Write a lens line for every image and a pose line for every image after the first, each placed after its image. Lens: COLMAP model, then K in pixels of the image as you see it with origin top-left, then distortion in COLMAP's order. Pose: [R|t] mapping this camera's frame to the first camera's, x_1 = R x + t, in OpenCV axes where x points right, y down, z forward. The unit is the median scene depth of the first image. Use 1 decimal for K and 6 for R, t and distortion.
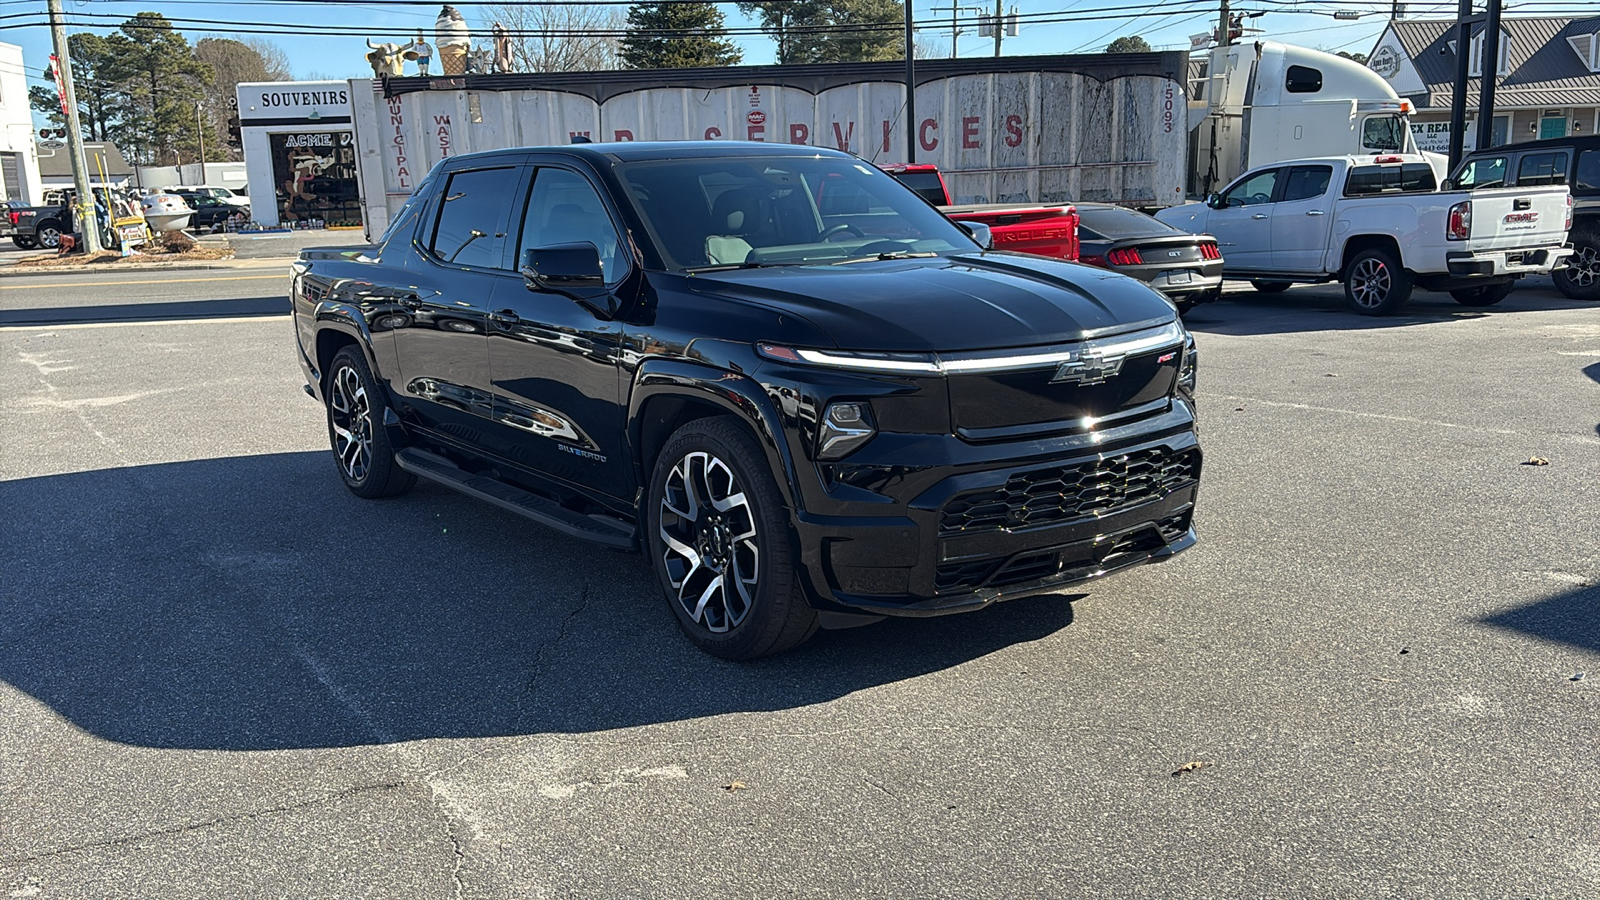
lens RADIAL K [[1325.1, 0, 798.9], [0, 1325.1, 436.2], [0, 0, 1]] dist [0.033849, -0.009526]
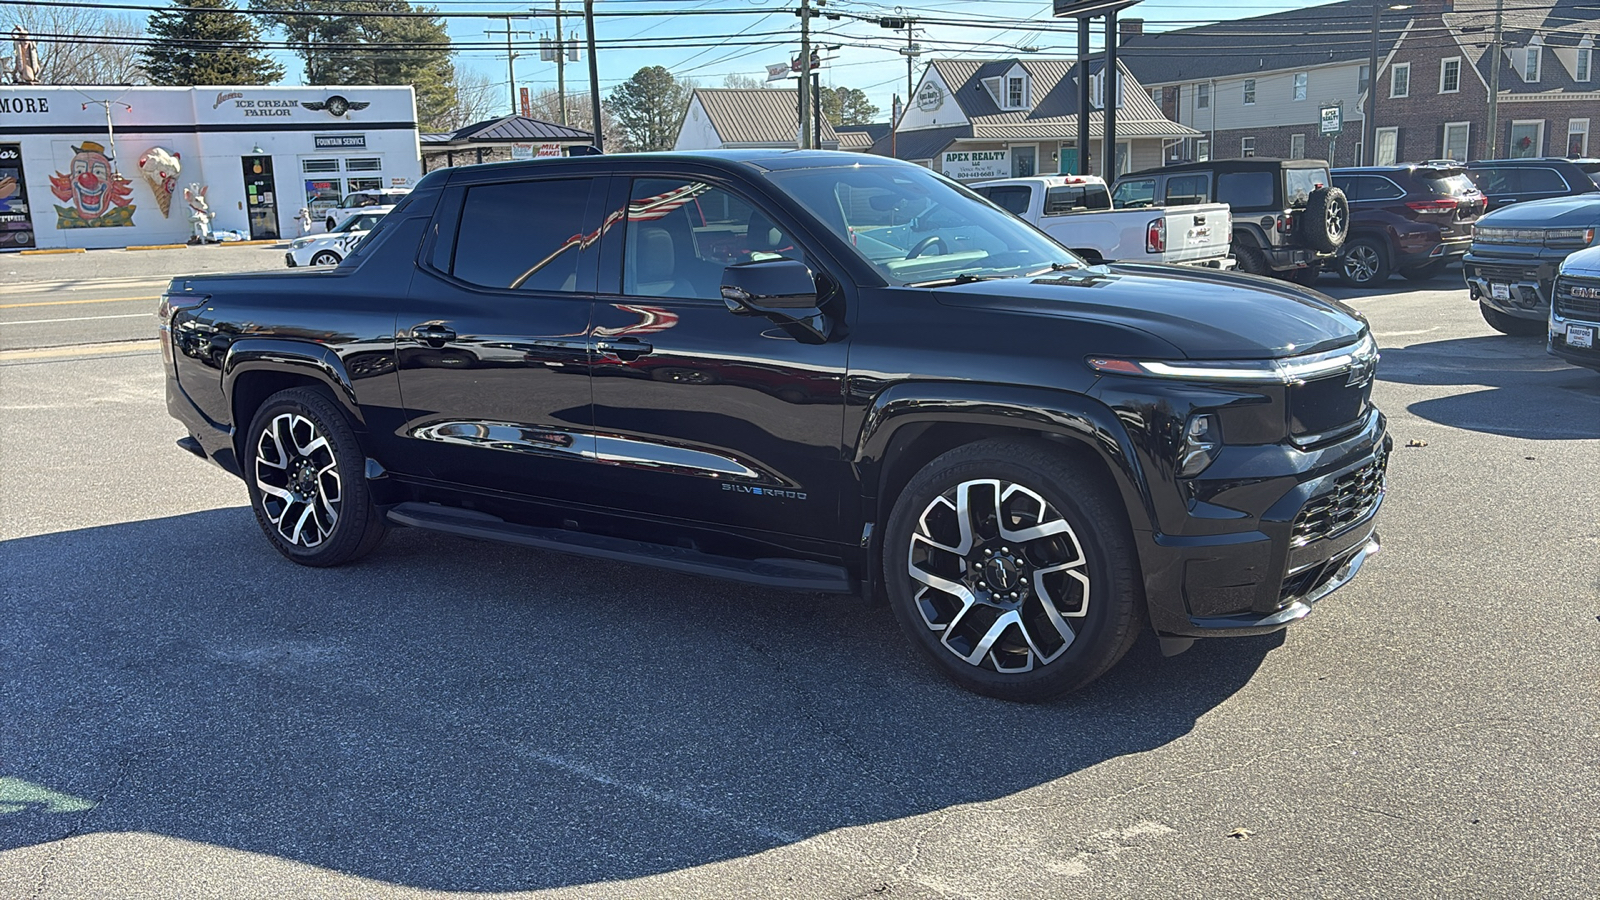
lens RADIAL K [[1317.2, 0, 800.0], [0, 1317.2, 450.0], [0, 0, 1]] dist [0.037186, -0.016095]
pose [[0.951665, -0.060124, 0.301196, -0.450149], [0.061953, 0.998073, 0.003484, -0.018942], [-0.300825, 0.015344, 0.953556, 0.155748]]
